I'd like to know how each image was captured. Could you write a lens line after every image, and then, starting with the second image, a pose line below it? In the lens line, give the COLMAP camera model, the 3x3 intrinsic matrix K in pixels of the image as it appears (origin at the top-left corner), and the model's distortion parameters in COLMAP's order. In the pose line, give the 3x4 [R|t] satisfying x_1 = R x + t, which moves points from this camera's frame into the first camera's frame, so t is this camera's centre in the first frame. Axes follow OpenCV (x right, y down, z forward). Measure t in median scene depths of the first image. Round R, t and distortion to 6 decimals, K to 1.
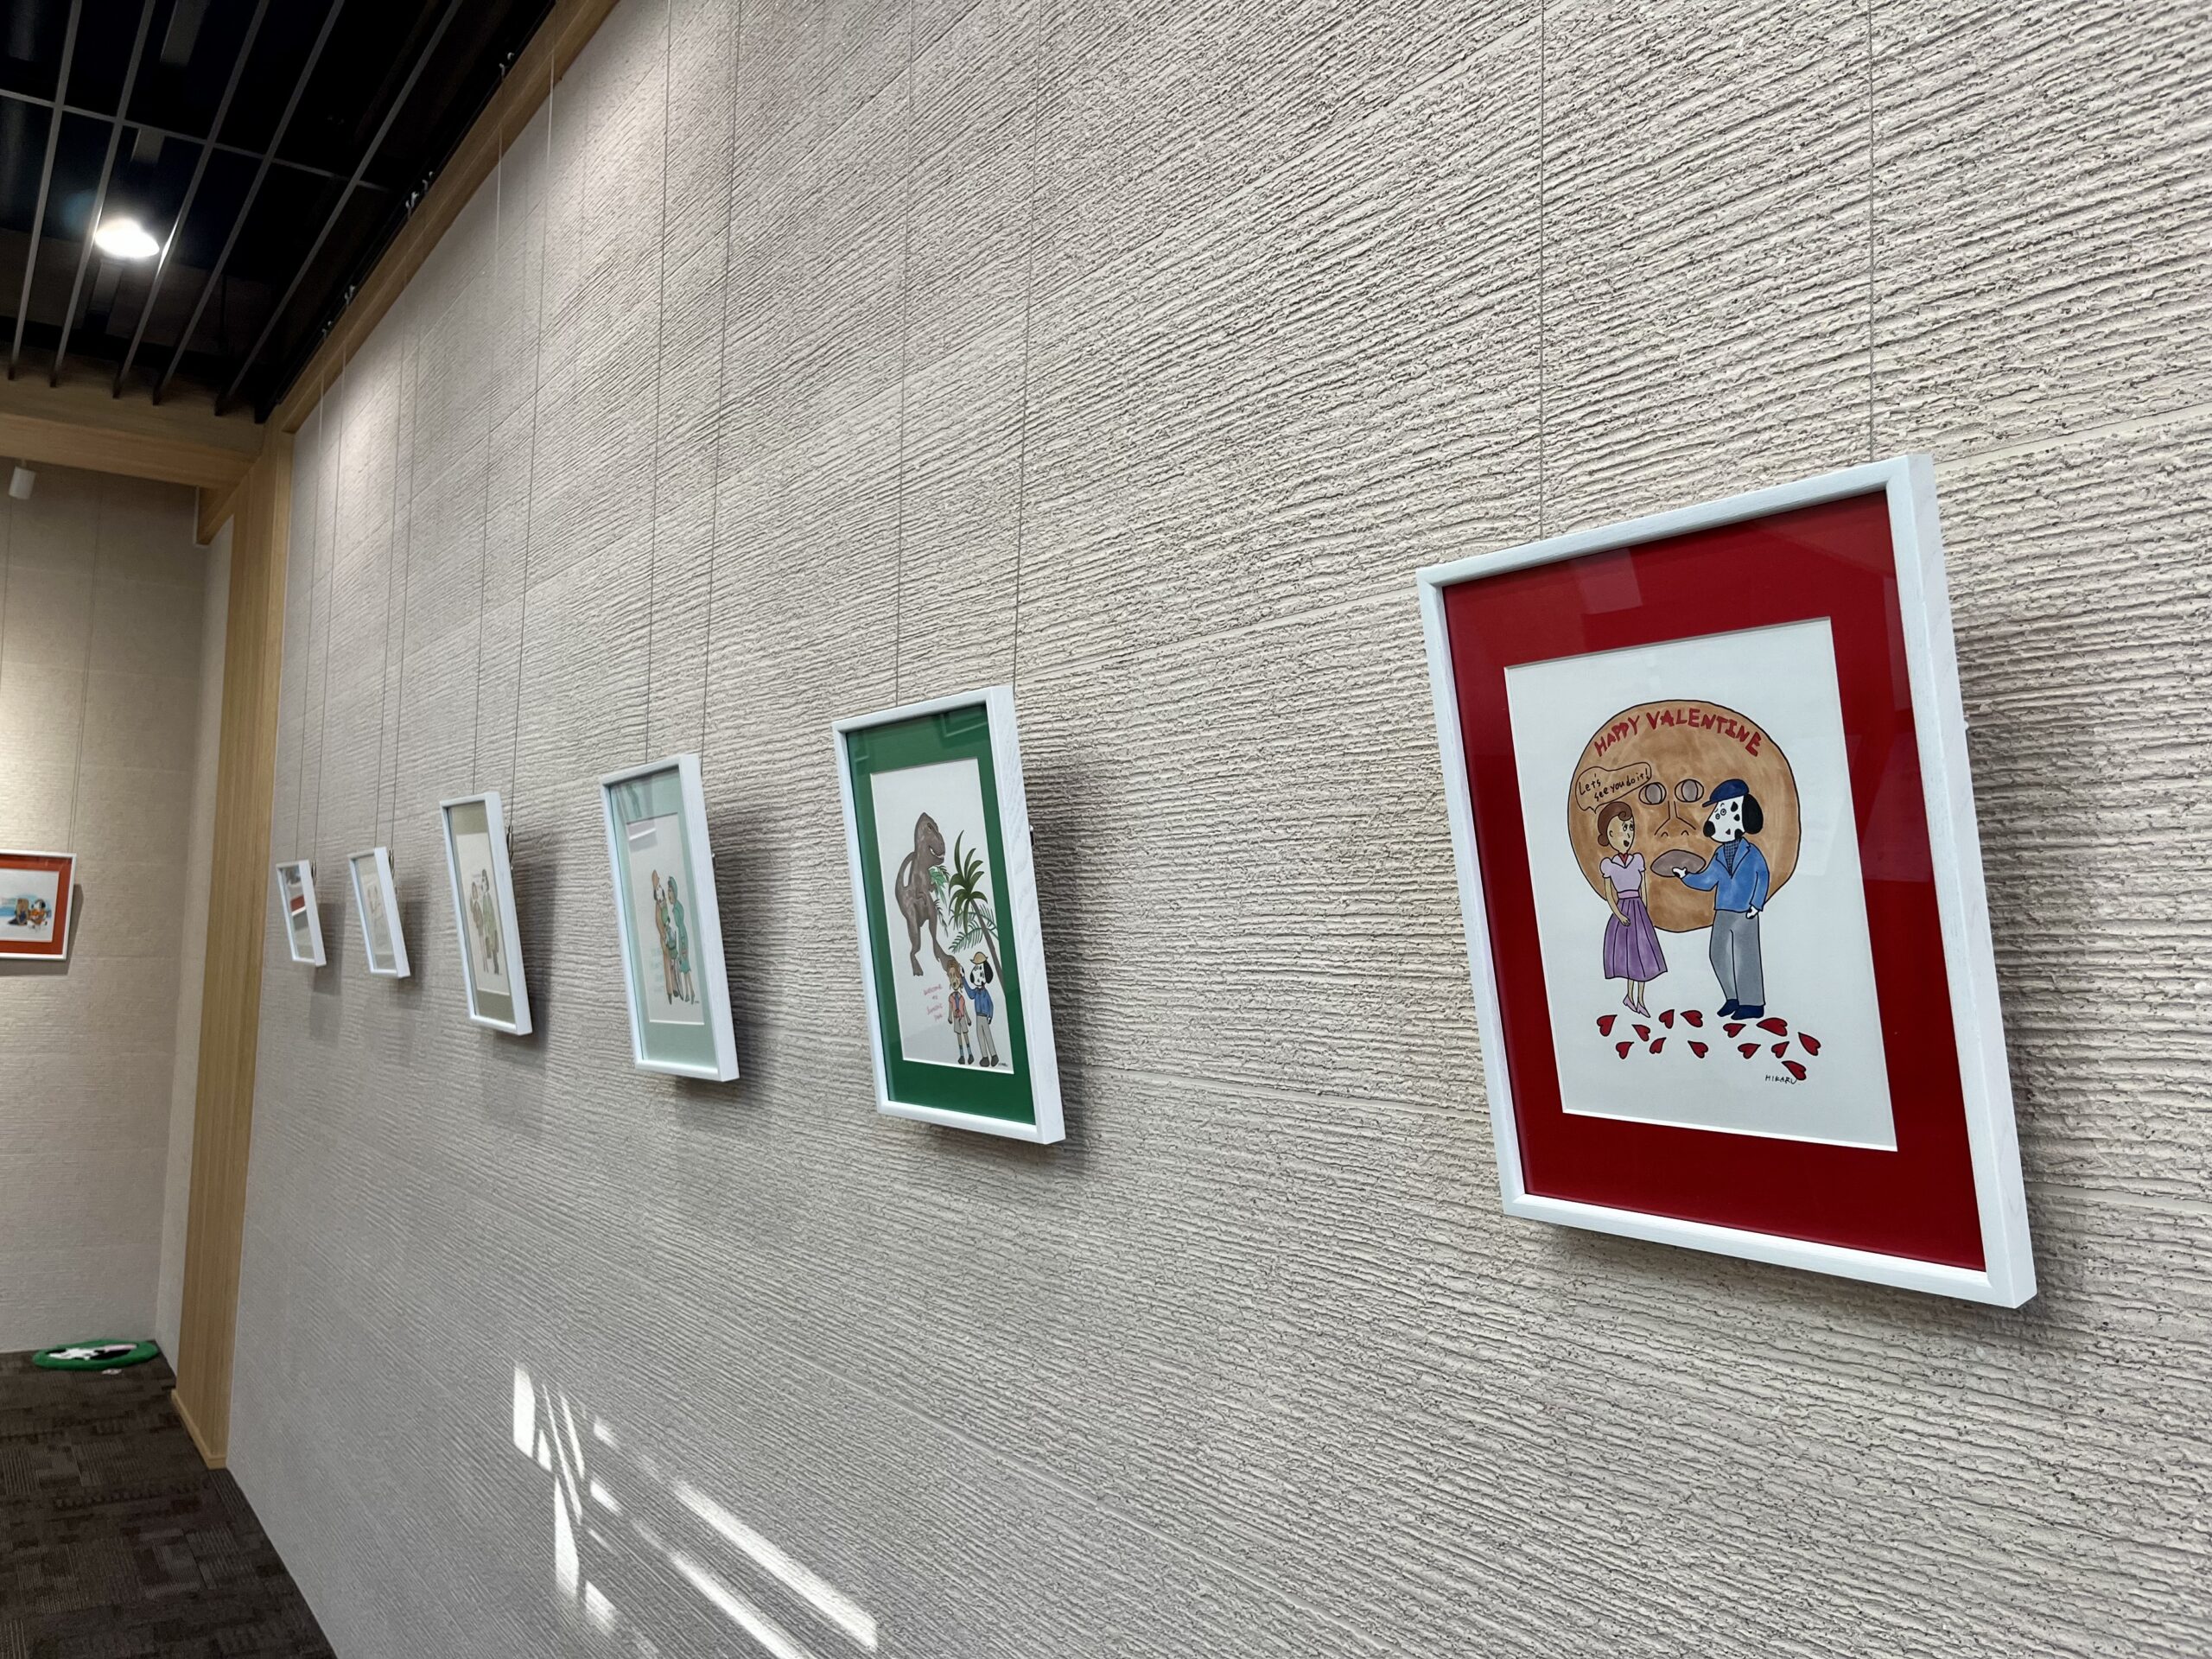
lens RADIAL K [[1681.3, 0, 1109.9], [0, 1681.3, 821.6], [0, 0, 1]] dist [0.066666, -0.103926]
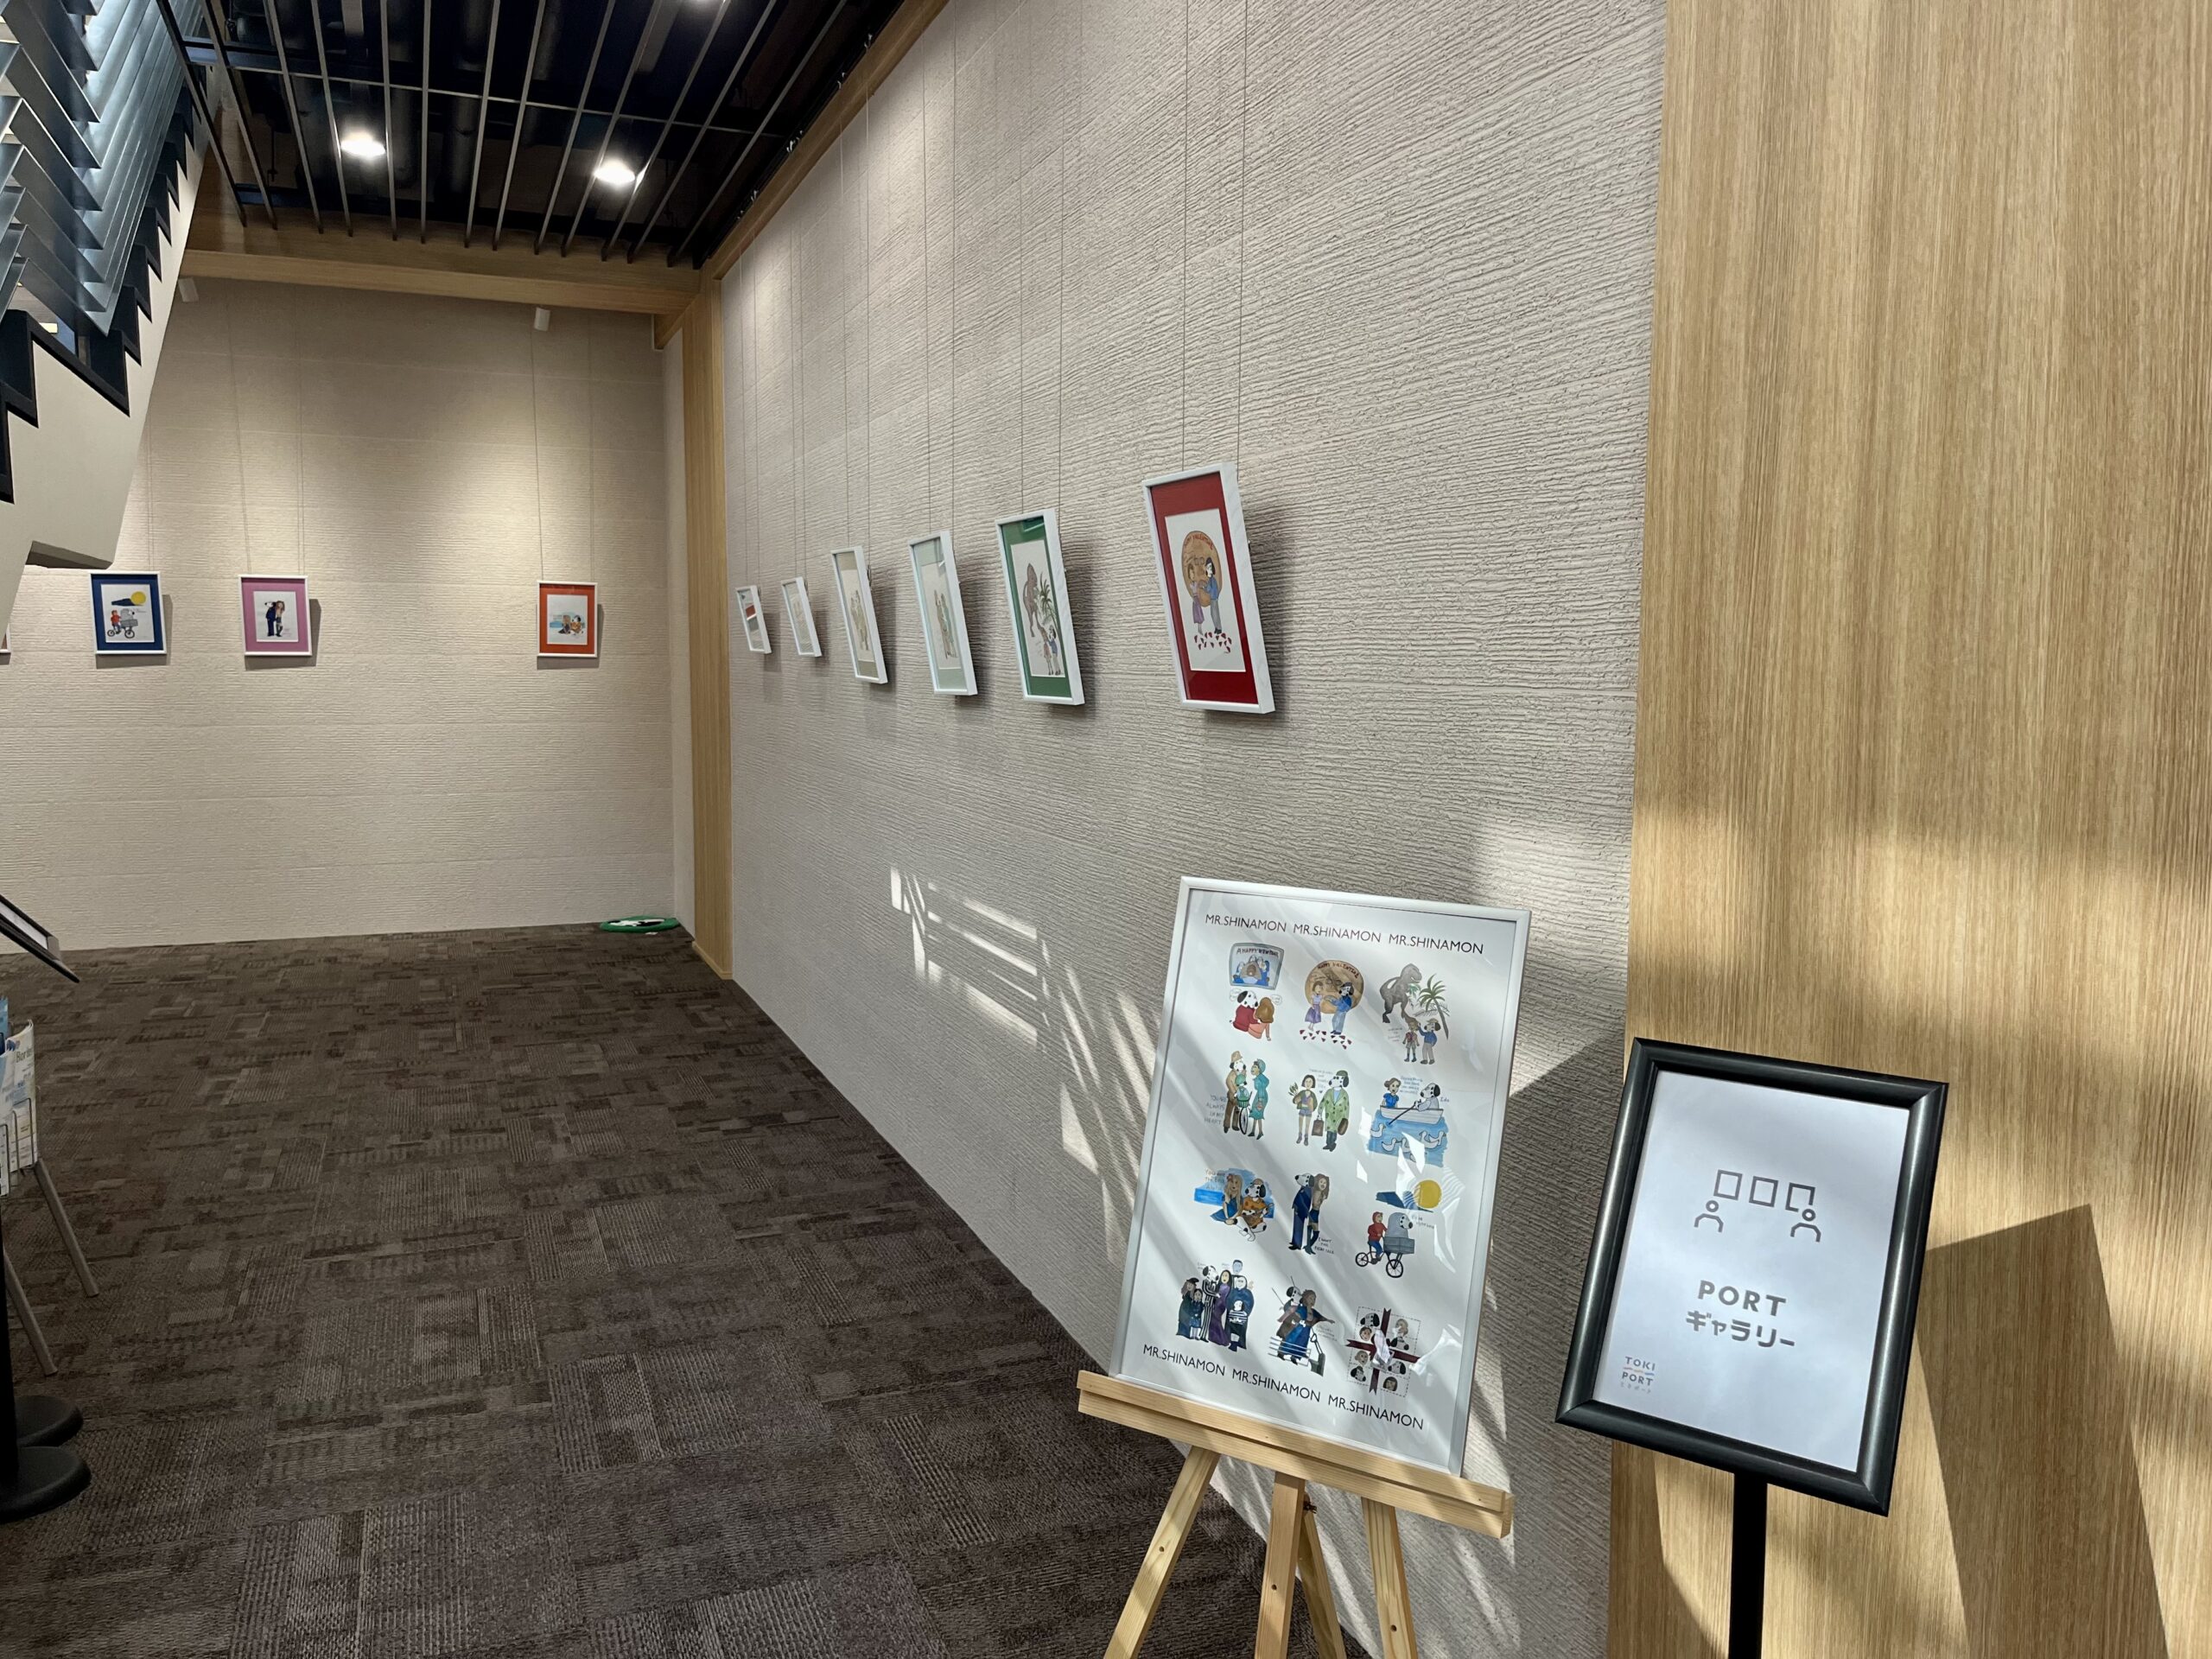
lens RADIAL K [[1681.3, 0, 1093.3], [0, 1681.3, 842.1], [0, 0, 1]] dist [0.066666, -0.103926]
pose [[0.973289, 0.008290, -0.229433, 0.412577], [0.034741, 0.982521, 0.182879, -0.039938], [0.226939, -0.185965, 0.955989, -1.006088]]
